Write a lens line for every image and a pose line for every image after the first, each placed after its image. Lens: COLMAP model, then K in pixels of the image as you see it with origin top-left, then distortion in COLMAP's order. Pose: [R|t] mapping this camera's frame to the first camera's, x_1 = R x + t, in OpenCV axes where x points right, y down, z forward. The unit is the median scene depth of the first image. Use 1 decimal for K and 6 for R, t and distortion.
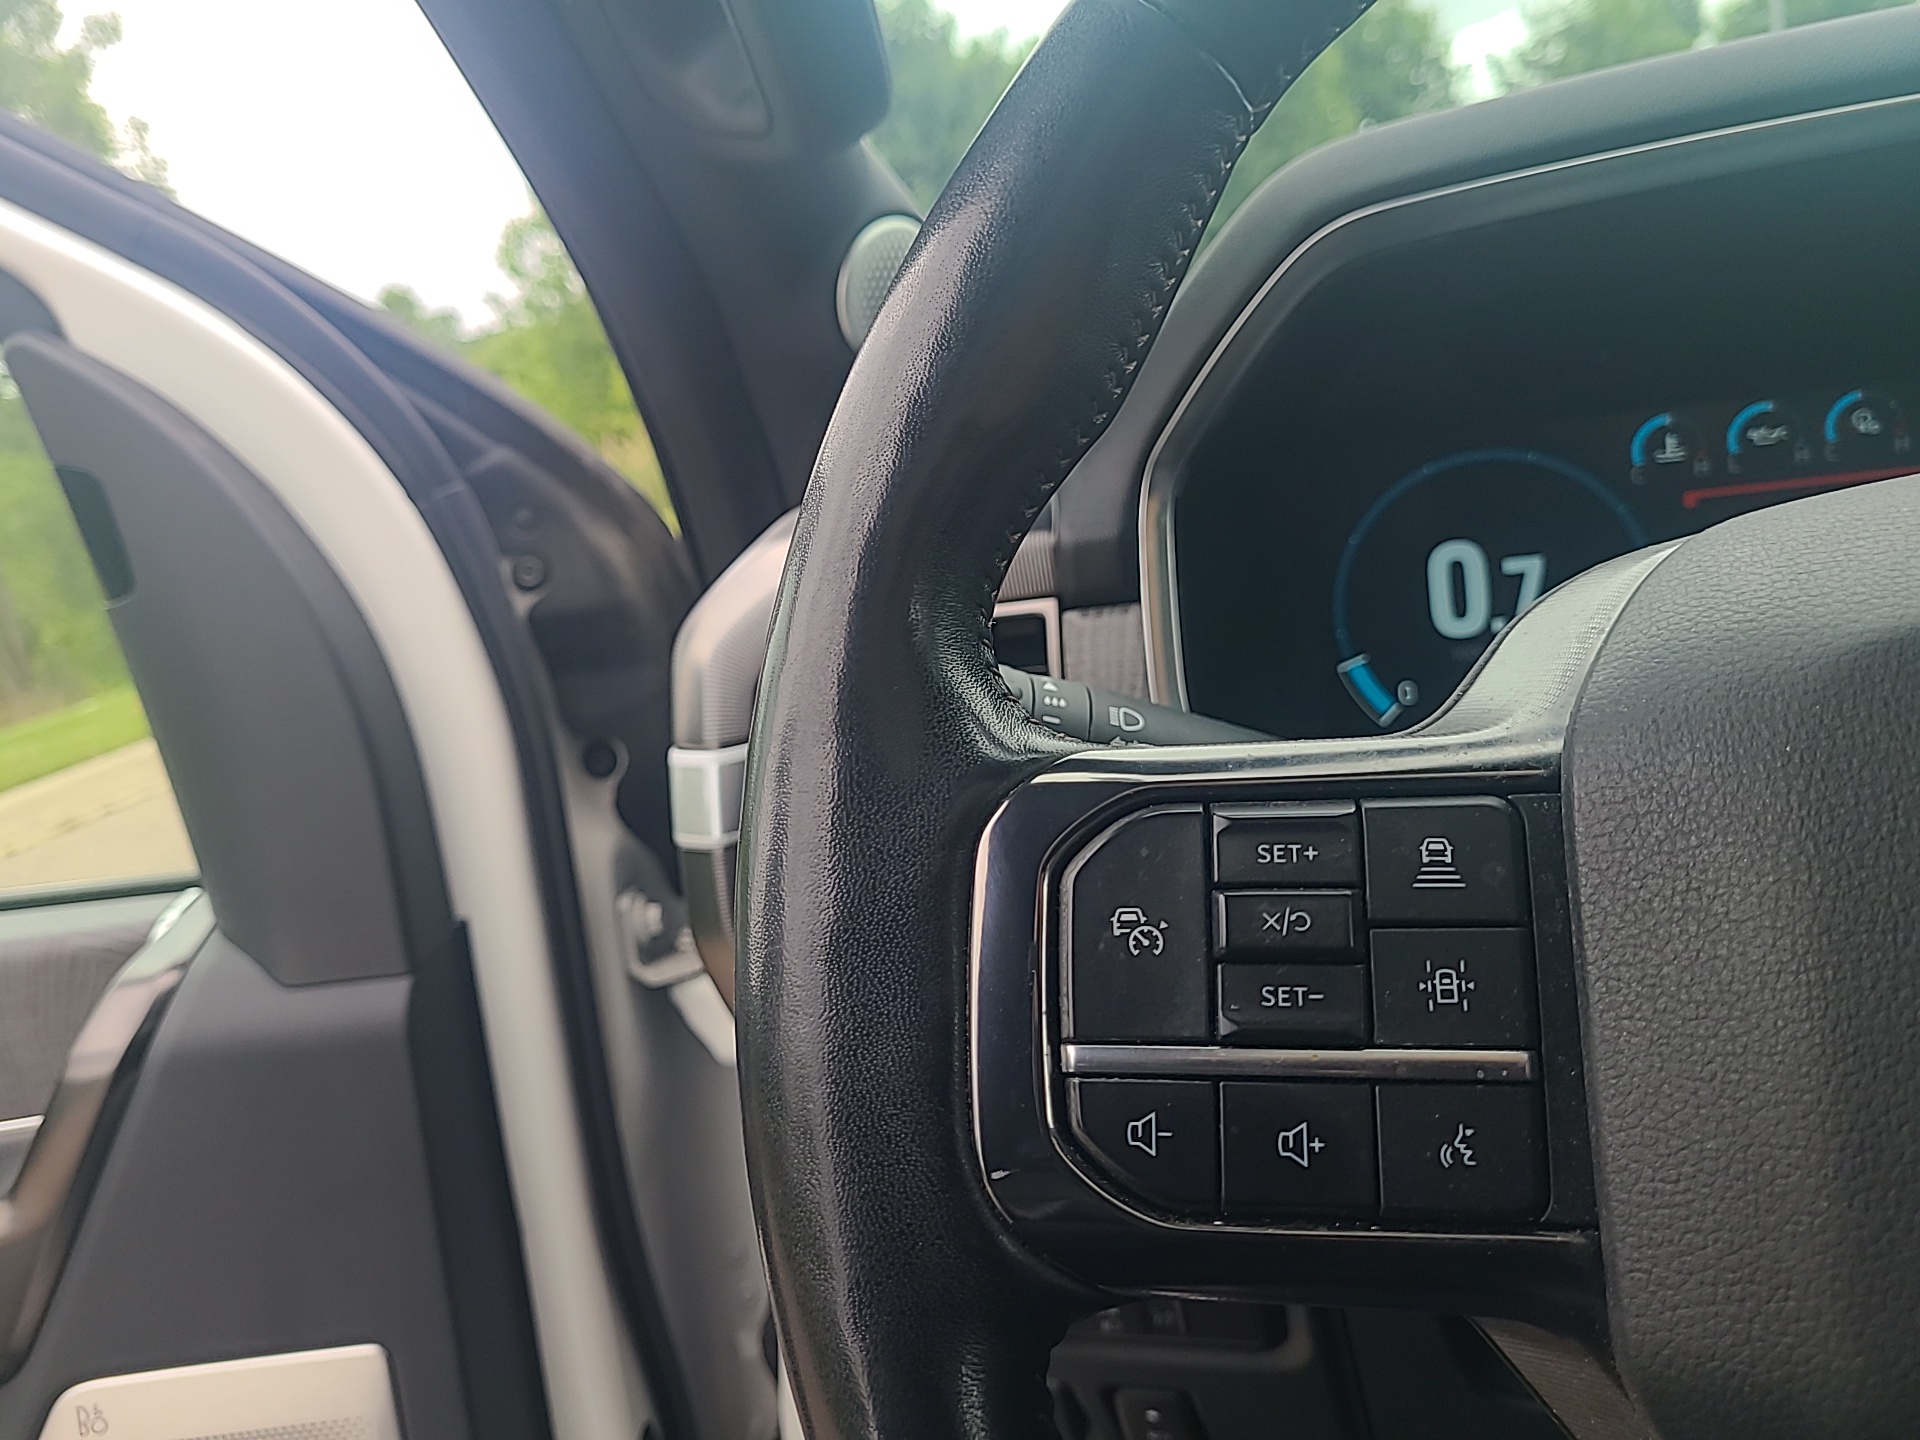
lens RADIAL K [[1470.6, 0, 960.0], [0, 1470.6, 720.0], [0, 0, 1]] dist [0.096267, -0.099006]
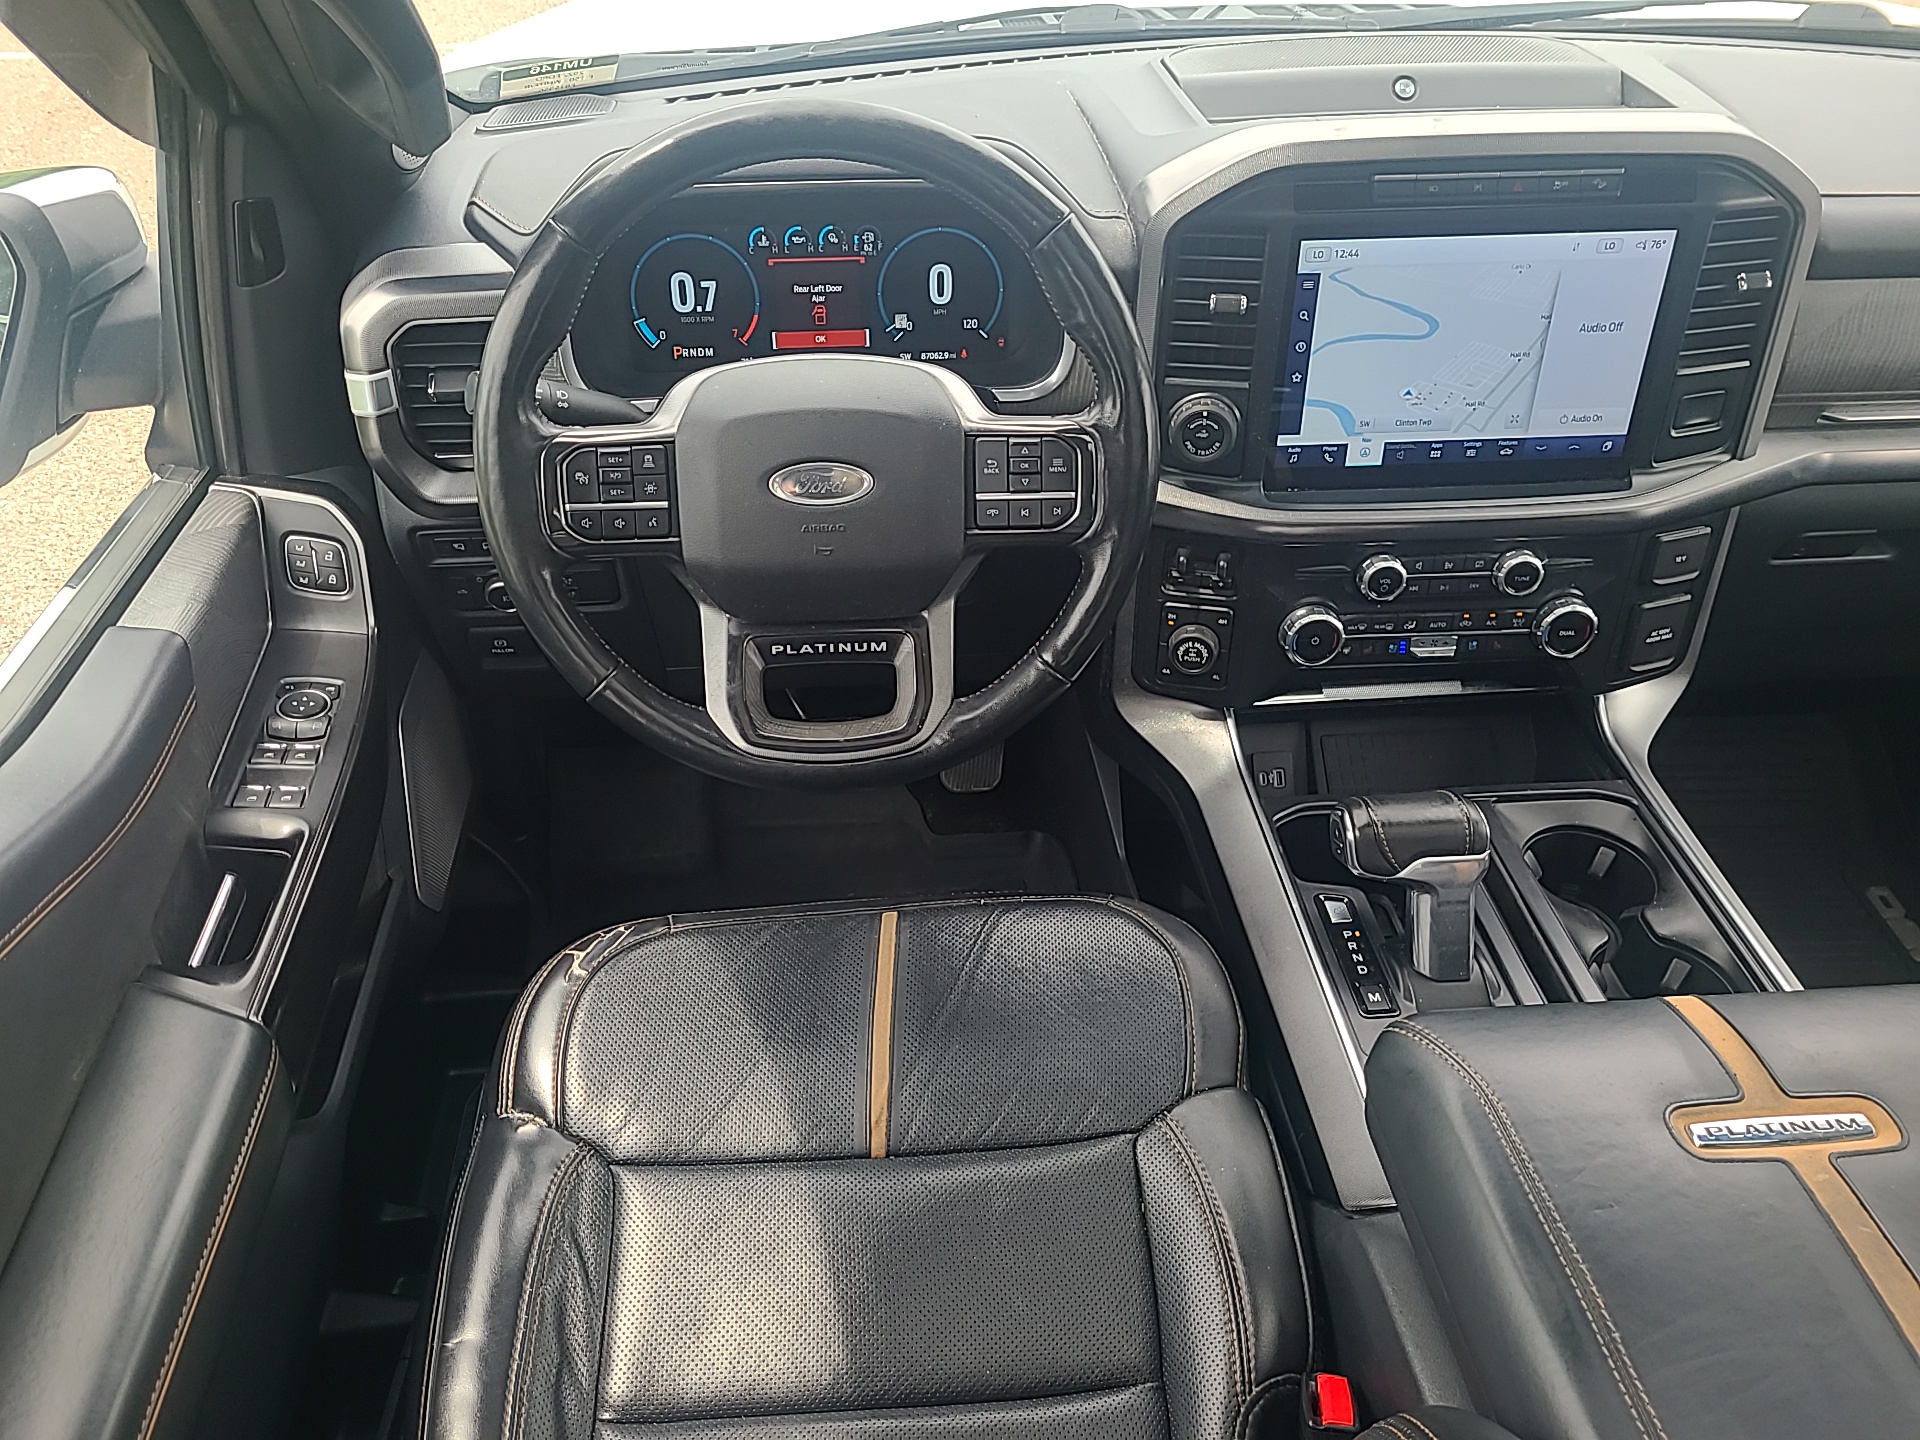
lens RADIAL K [[1470.6, 0, 960.0], [0, 1470.6, 720.0], [0, 0, 1]] dist [0.096267, -0.099006]
pose [[0.904818, -0.103837, 0.412944, -0.744604], [-0.067164, 0.922864, 0.379225, -0.926385], [-0.420468, -0.370864, 0.828050, -3.337466]]
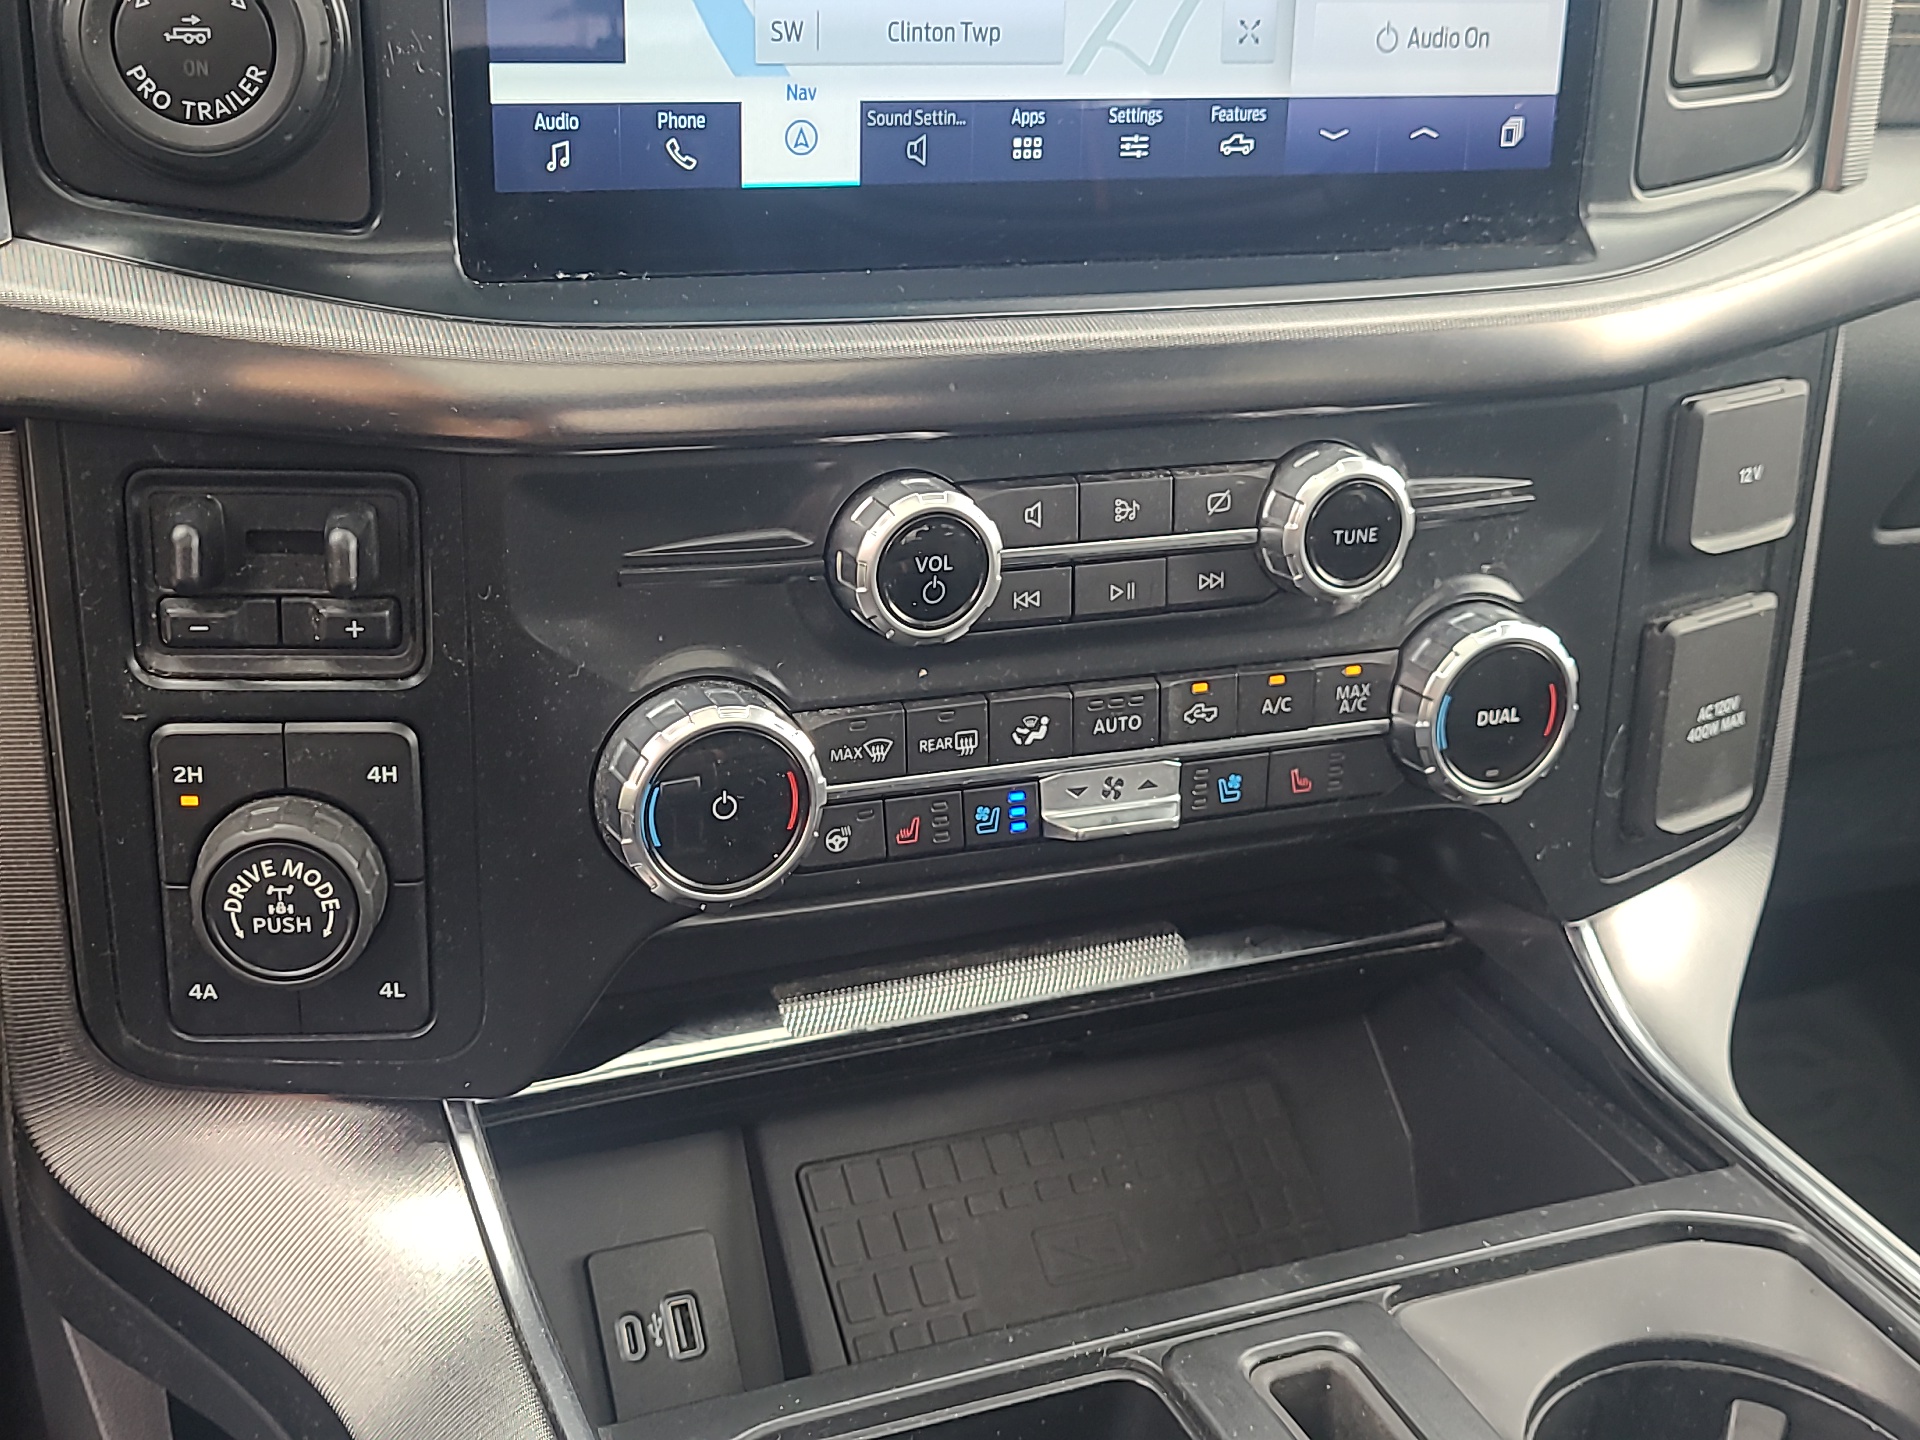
lens RADIAL K [[2388.4, 0, 889.9], [0, 2388.4, 721.7], [0, 0, 1]] dist [0.027478, -0.008829]
pose [[0.735893, -0.087008, 0.671484, 1.319160], [-0.036285, 0.985217, 0.167425, 0.344168], [-0.676124, -0.147572, 0.721857, -1.010482]]
